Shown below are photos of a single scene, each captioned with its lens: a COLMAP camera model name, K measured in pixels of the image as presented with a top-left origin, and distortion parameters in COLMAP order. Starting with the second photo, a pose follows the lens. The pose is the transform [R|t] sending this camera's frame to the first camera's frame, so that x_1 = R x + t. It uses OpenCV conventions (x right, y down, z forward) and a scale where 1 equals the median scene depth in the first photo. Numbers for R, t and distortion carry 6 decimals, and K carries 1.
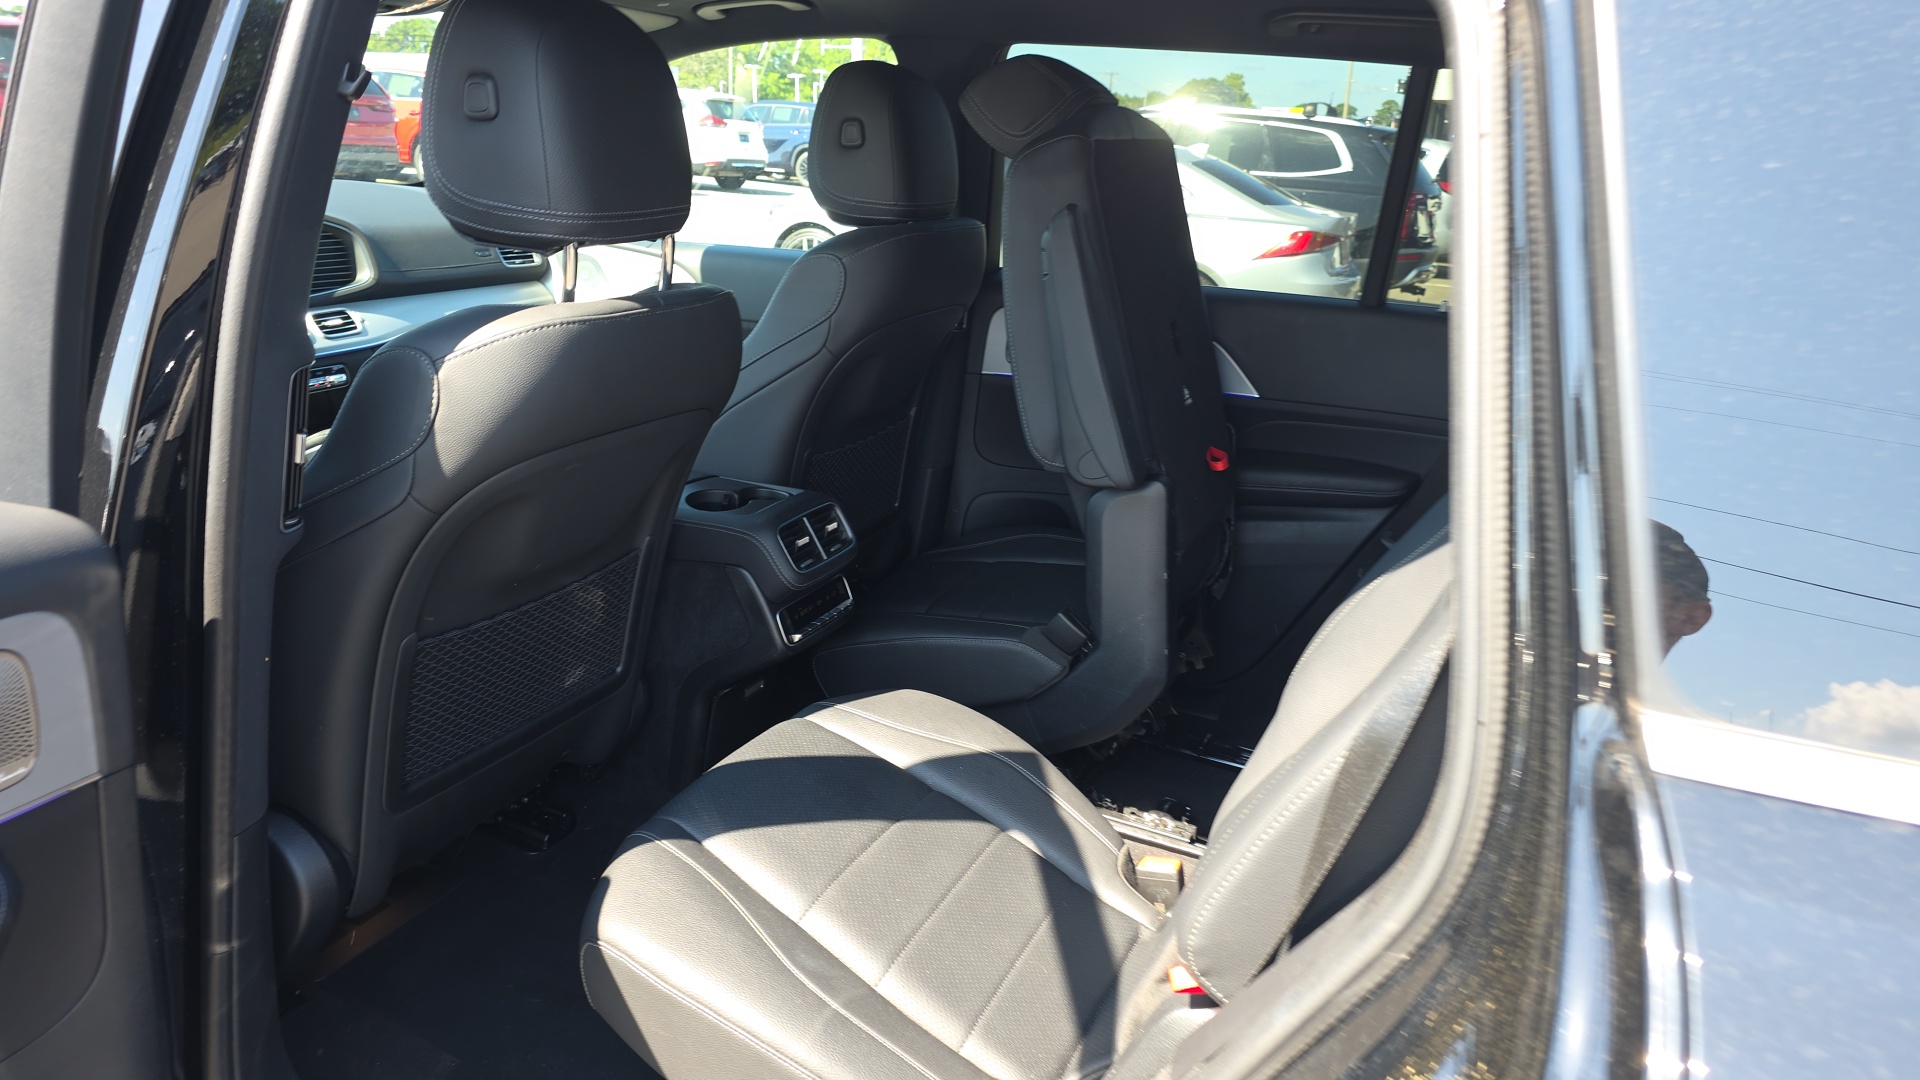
lens RADIAL K [[1307.4, 0, 970.2], [0, 1307.4, 535.2], [0, 0, 1]] dist [0.047296, -0.058329]
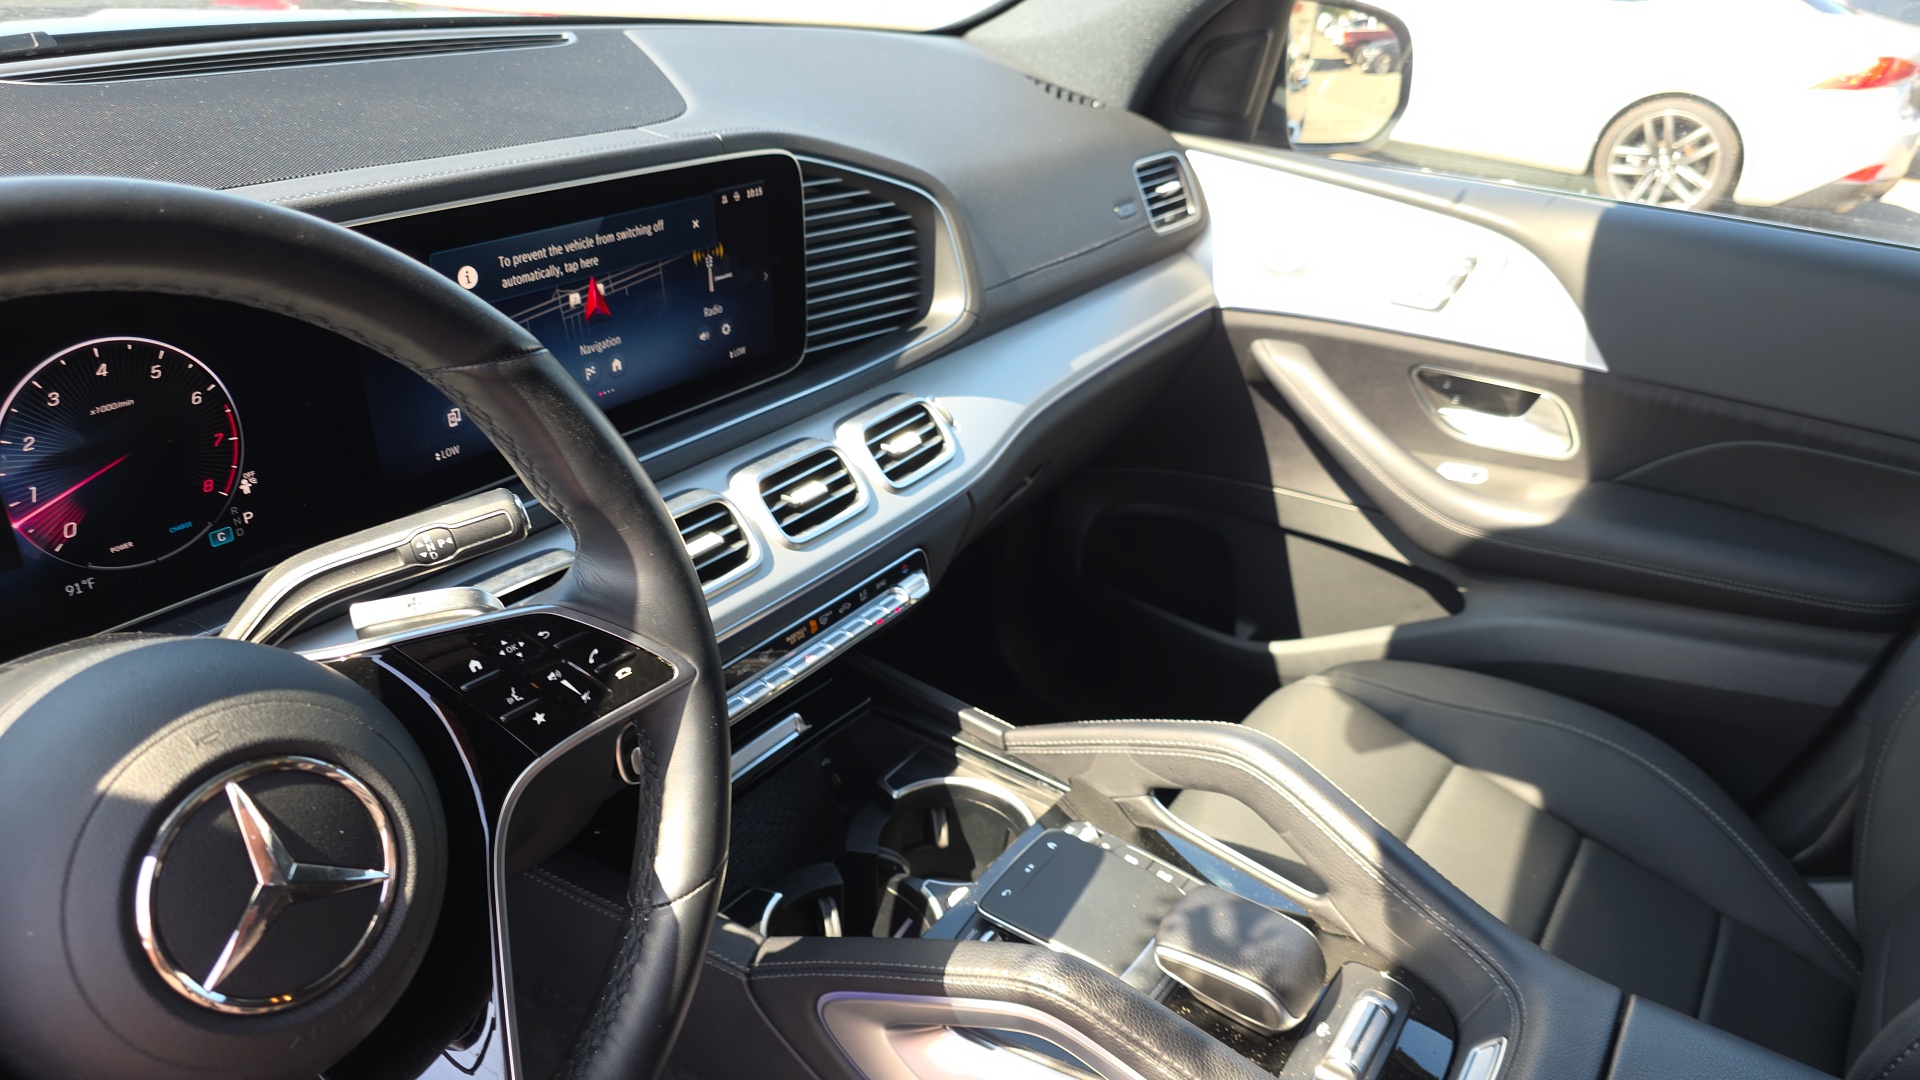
lens RADIAL K [[1307.4, 0, 963.5], [0, 1307.4, 553.1], [0, 0, 1]] dist [0.047296, -0.058329]
pose [[0.984328, 0.099565, -0.145552, -0.338520], [-0.072777, 0.981156, 0.178986, -0.169820], [0.160630, -0.165588, 0.973026, 0.505681]]
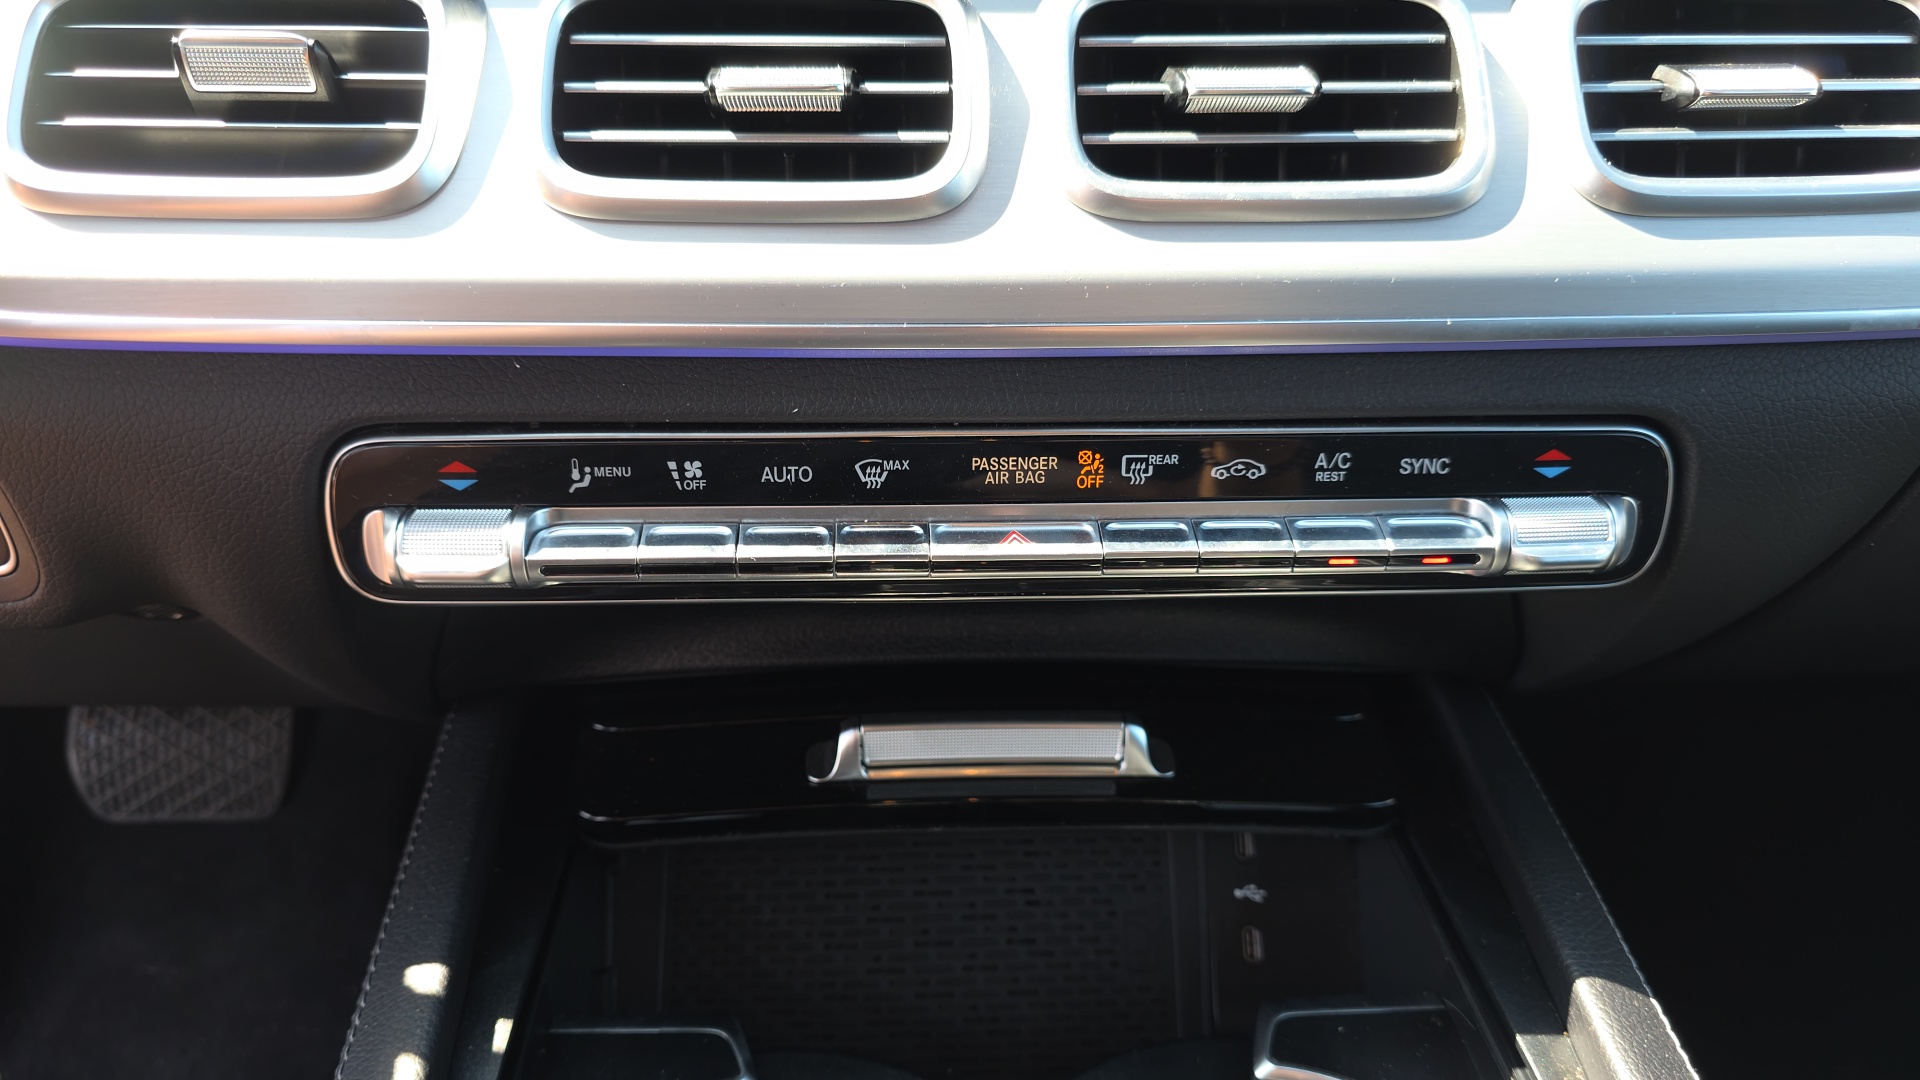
lens RADIAL K [[1307.4, 0, 955.4], [0, 1307.4, 550.6], [0, 0, 1]] dist [0.047296, -0.058329]
pose [[0.442506, 0.415558, -0.794670, -0.336132], [-0.259638, 0.907566, 0.330018, -0.120203], [0.858357, 0.060292, 0.509498, 0.737647]]
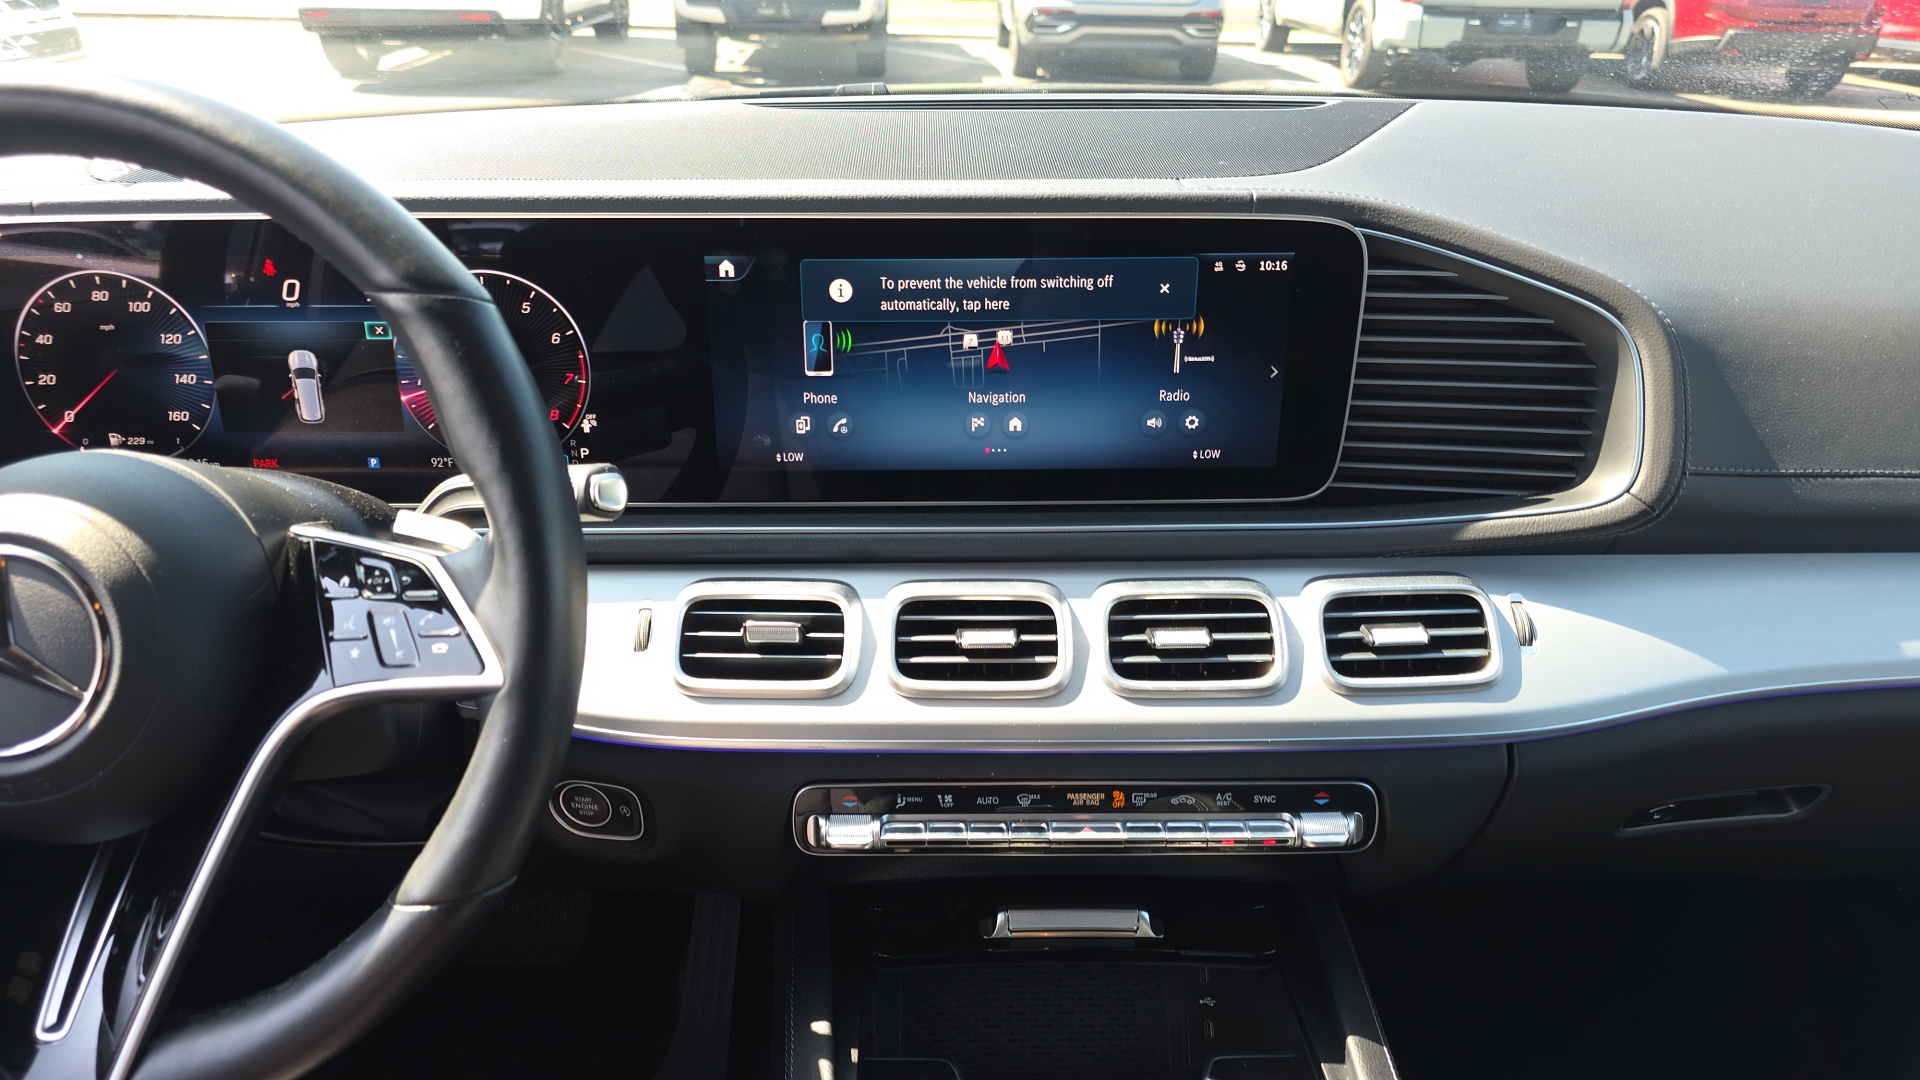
lens RADIAL K [[1307.4, 0, 946.7], [0, 1307.4, 539.5], [0, 0, 1]] dist [0.047296, -0.058329]
pose [[0.413136, 0.314788, -0.854534, -0.238151], [-0.252568, 0.941153, 0.224589, -0.186141], [0.874945, 0.123042, 0.468329, 0.652386]]
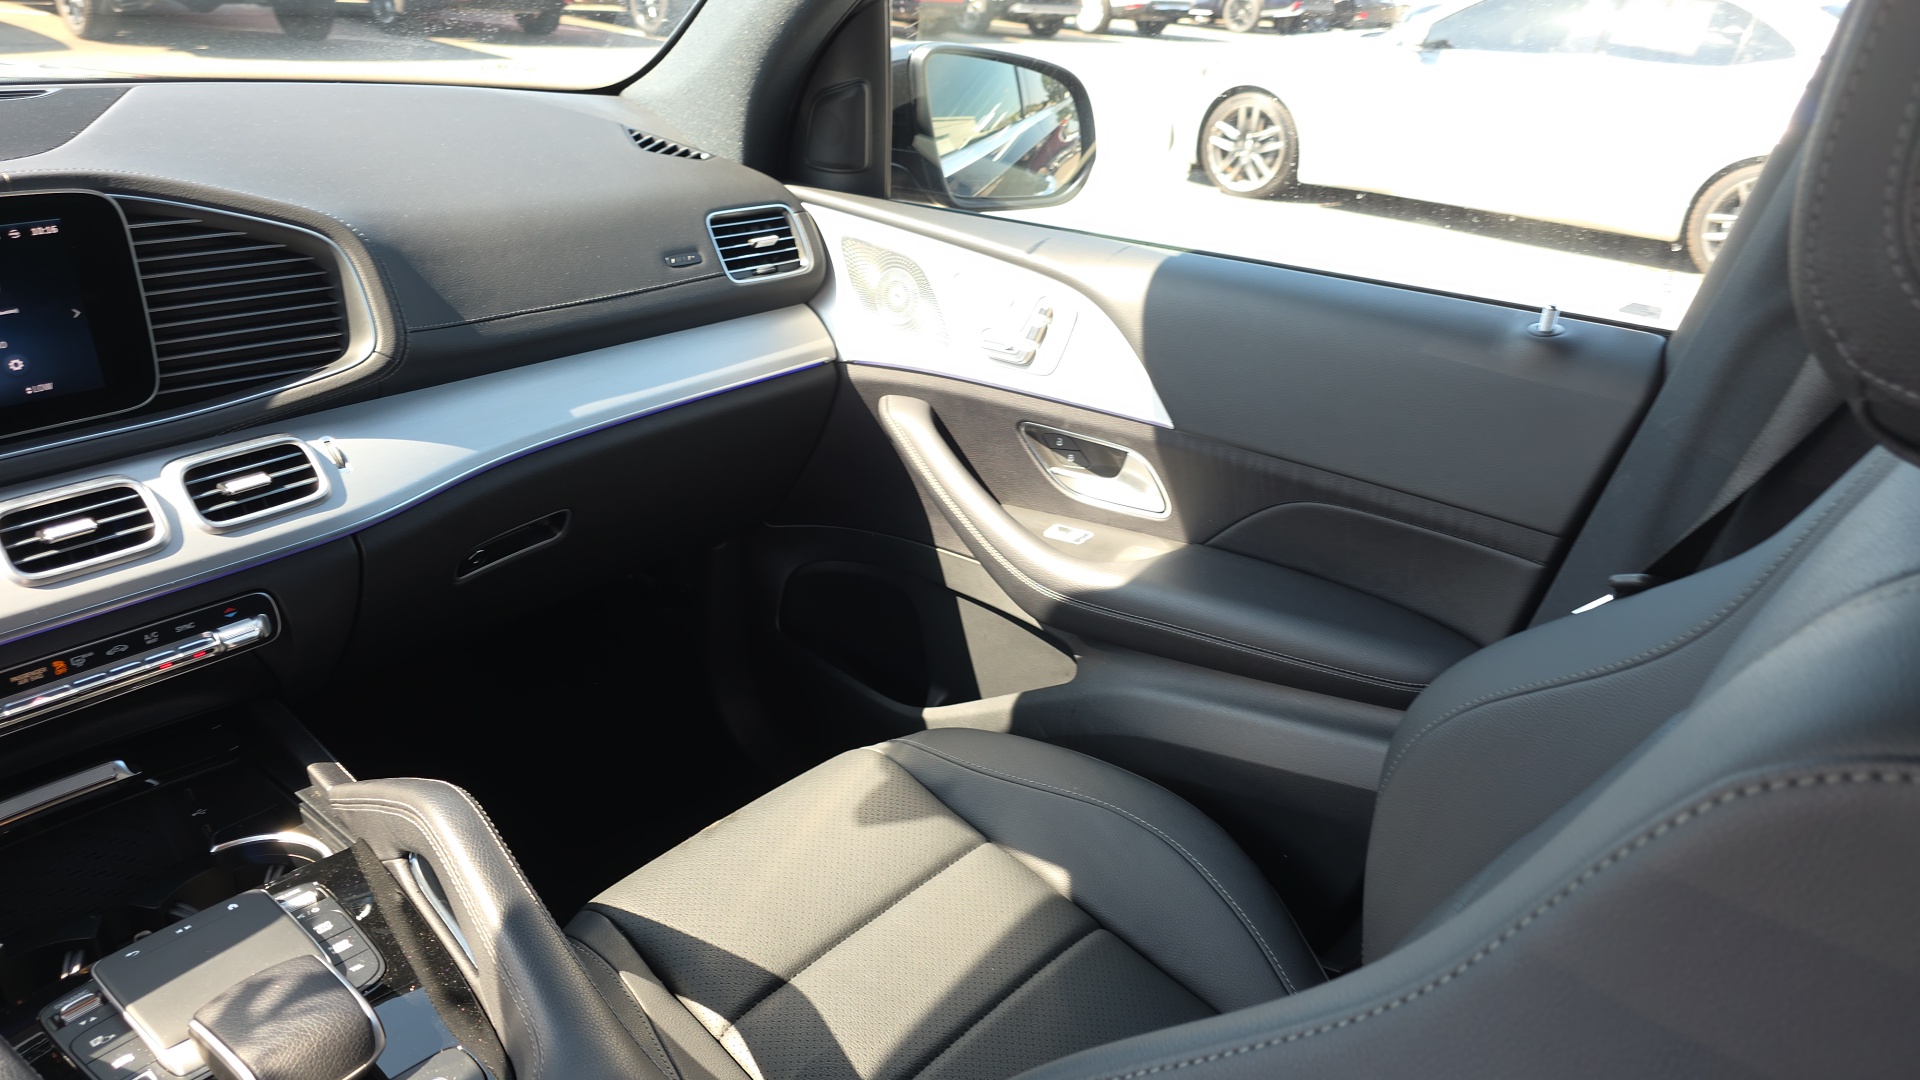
lens RADIAL K [[1307.4, 0, 995.6], [0, 1307.4, 535.2], [0, 0, 1]] dist [0.047296, -0.058329]
pose [[0.960606, 0.104482, -0.257527, -0.133481], [-0.076027, 0.990087, 0.118101, -0.177176], [0.267313, -0.093870, 0.959027, 0.567619]]
